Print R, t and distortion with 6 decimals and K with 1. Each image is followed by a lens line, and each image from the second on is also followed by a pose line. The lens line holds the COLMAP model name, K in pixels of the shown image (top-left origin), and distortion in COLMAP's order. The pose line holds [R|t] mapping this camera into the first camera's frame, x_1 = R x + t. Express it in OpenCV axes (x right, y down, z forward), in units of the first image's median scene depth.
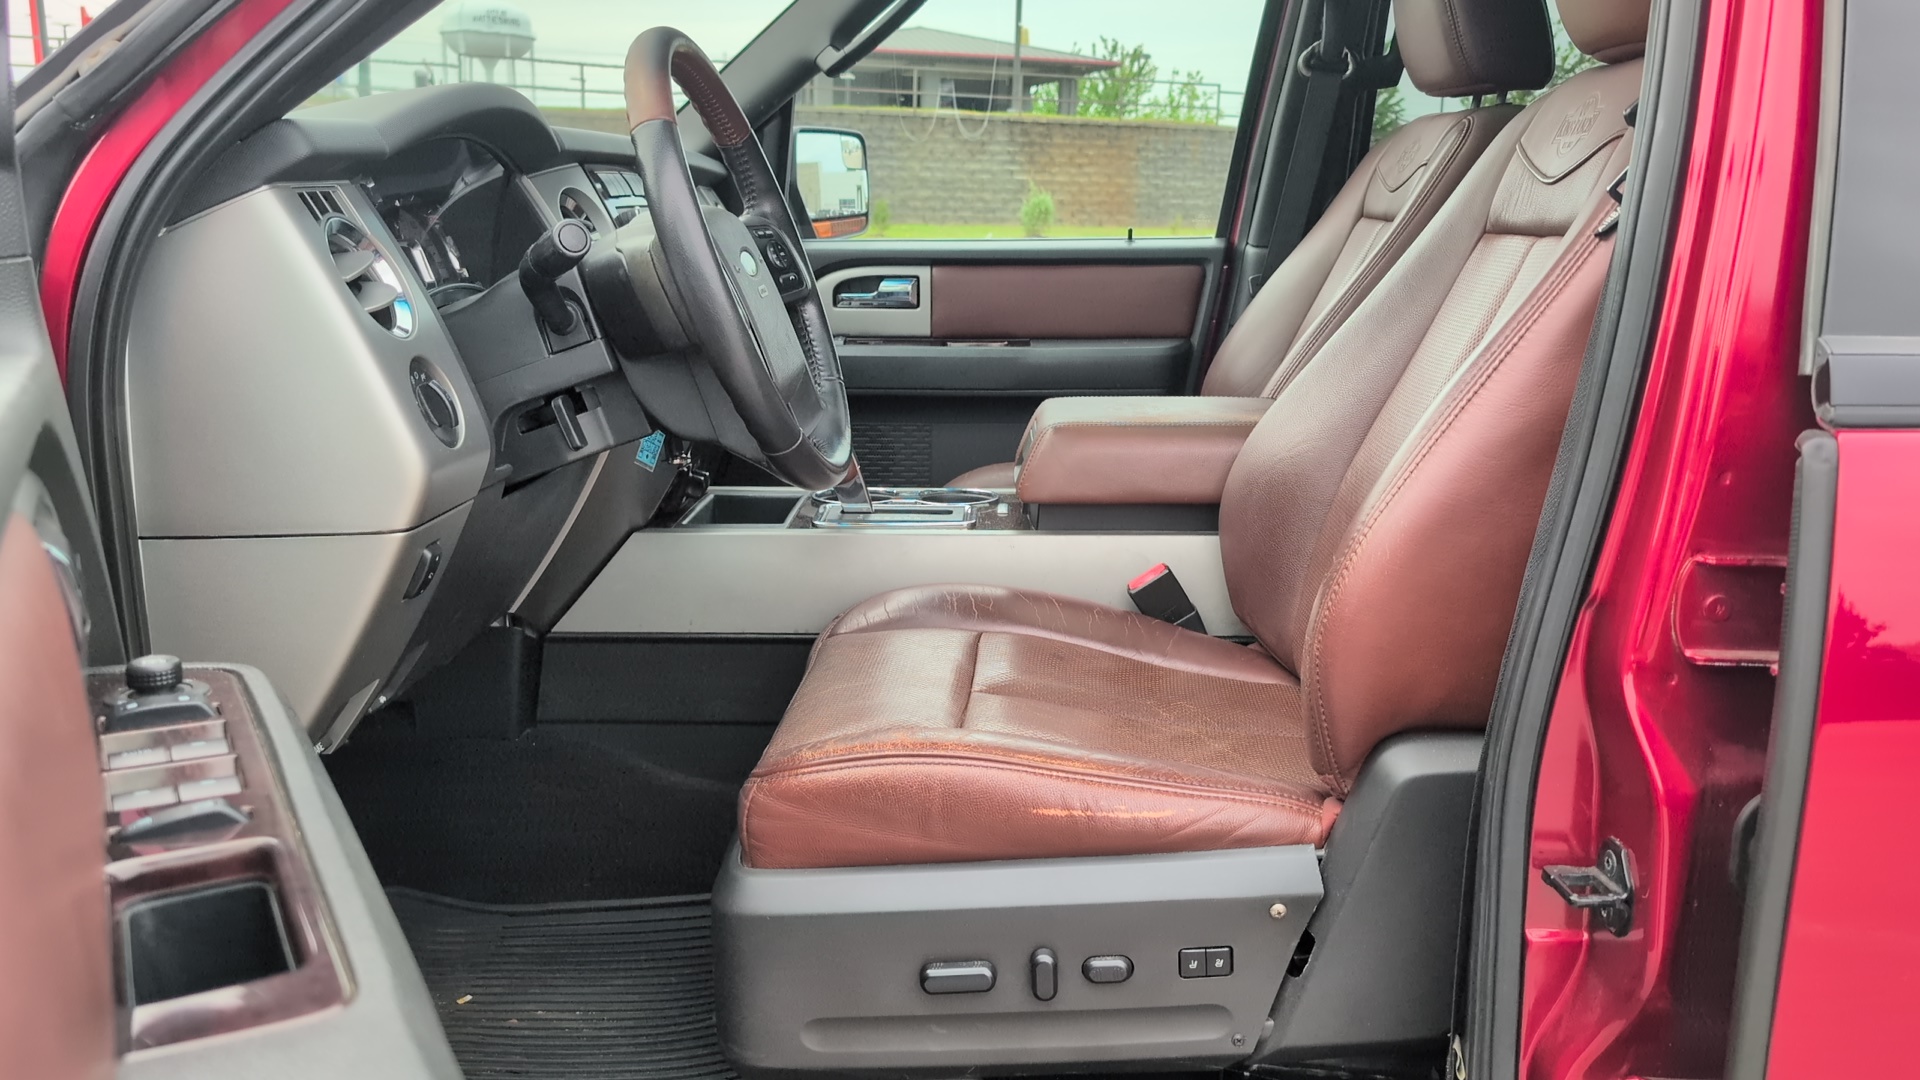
lens RADIAL K [[1669.2, 0, 965.2], [0, 1669.2, 535.2], [0, 0, 1]] dist [0.014074, -0.030701]
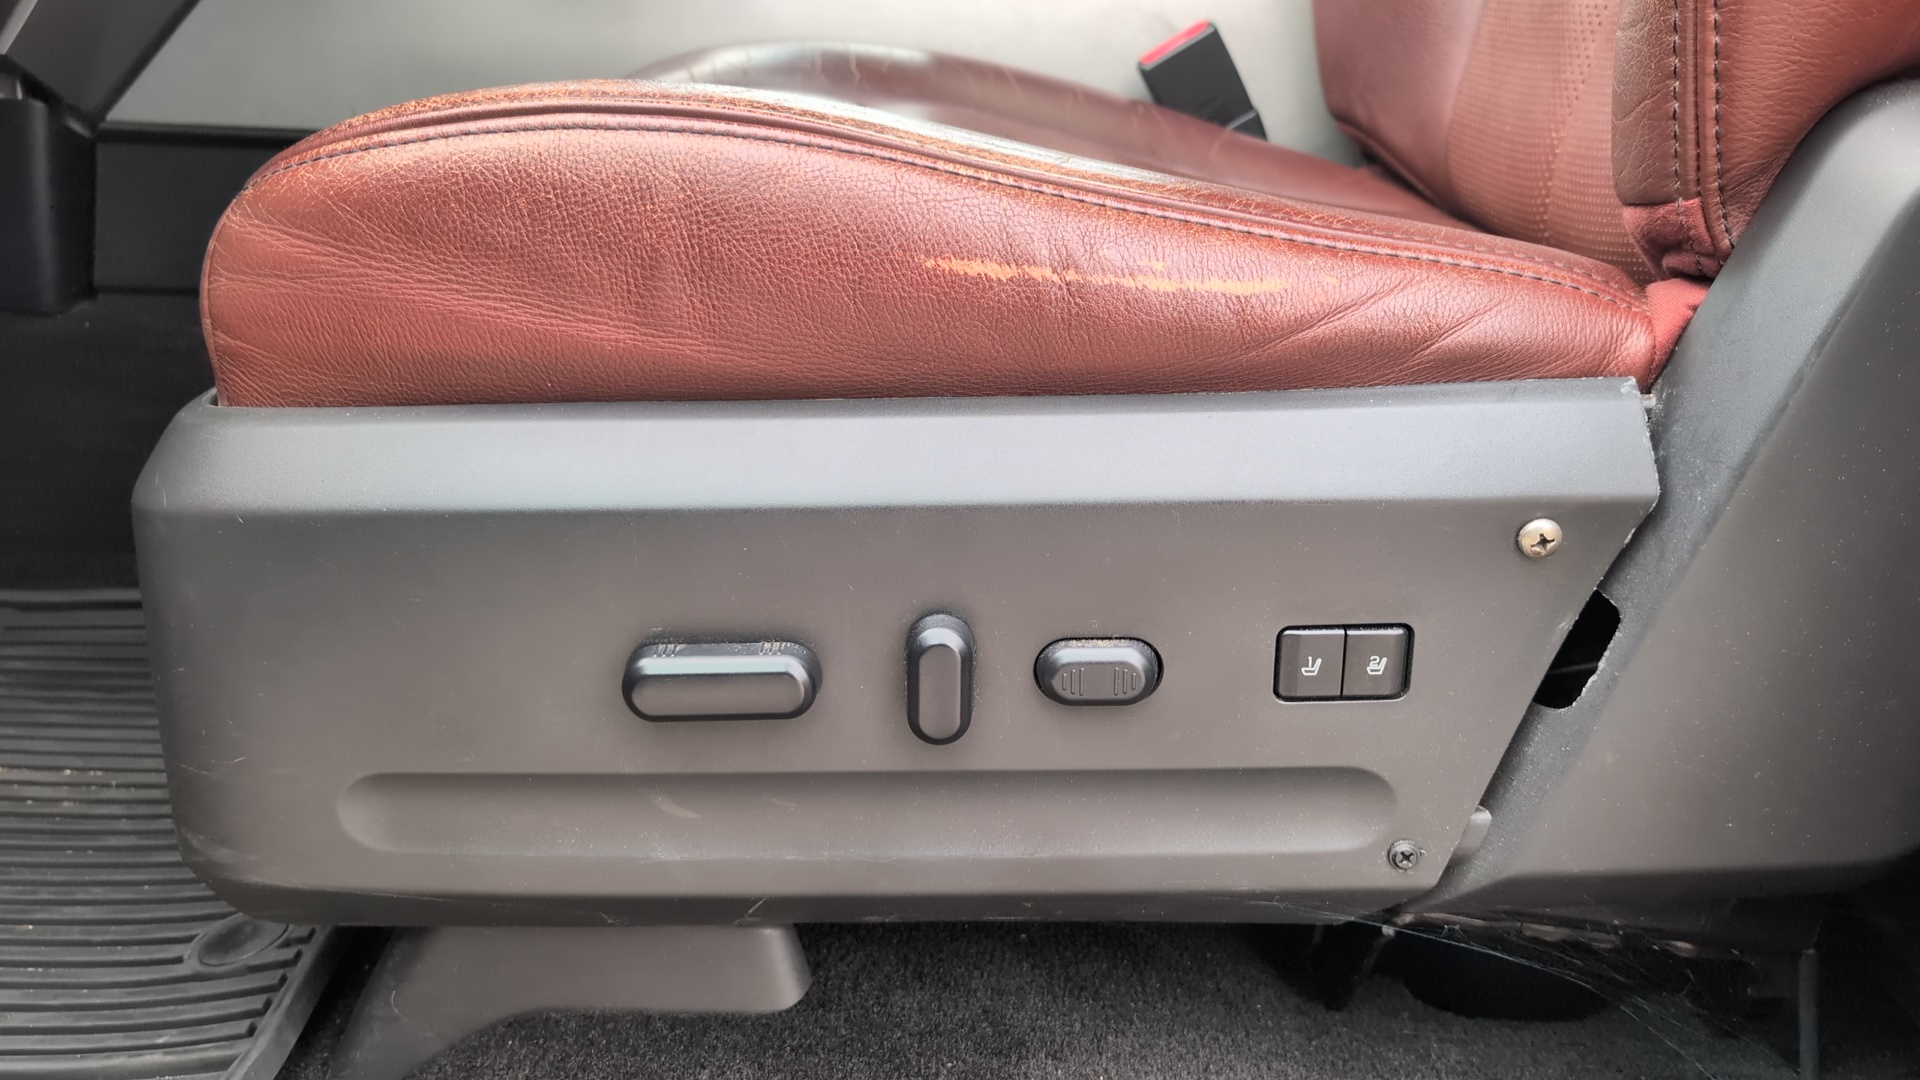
lens RADIAL K [[1669.2, 0, 956.7], [0, 1669.2, 544.0], [0, 0, 1]] dist [0.014074, -0.030701]
pose [[0.998824, 0.036708, 0.031686, 0.037460], [-0.039811, 0.993819, 0.103633, 0.188919], [-0.027686, -0.104772, 0.994111, 0.605646]]
